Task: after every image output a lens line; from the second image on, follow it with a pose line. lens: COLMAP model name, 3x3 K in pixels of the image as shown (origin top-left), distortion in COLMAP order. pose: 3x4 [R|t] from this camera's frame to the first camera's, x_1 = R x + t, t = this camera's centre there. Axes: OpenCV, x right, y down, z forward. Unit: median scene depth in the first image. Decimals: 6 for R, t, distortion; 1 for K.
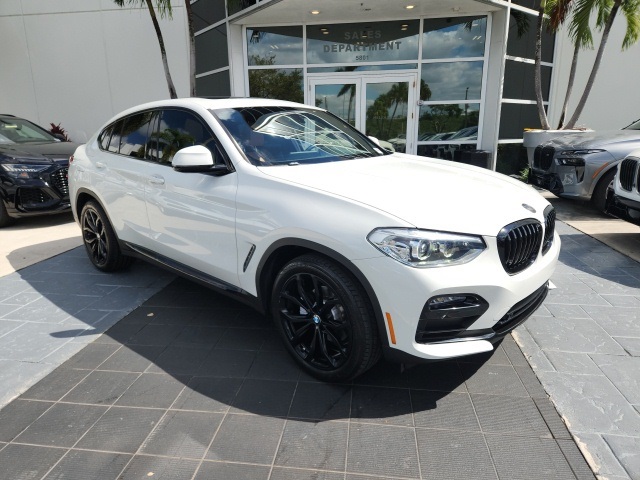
lens RADIAL K [[431.1, 0, 317.3], [0, 431.1, 238.7], [0, 0, 1]] dist [0.064604, -0.056712]
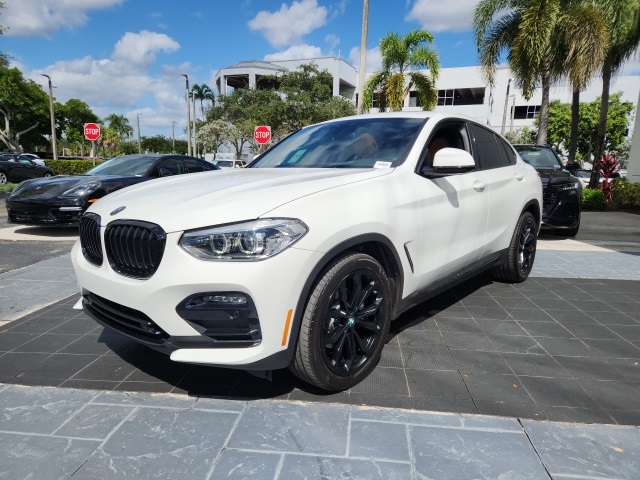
lens RADIAL K [[425.8, 0, 326.6], [0, 425.8, 254.1], [0, 0, 1]] dist [0.068552, -0.058989]
pose [[0.037817, 0.213112, -0.976296, 1.048011], [-0.262066, 0.944914, 0.196111, -0.203500], [0.964309, 0.248437, 0.091583, 1.026970]]
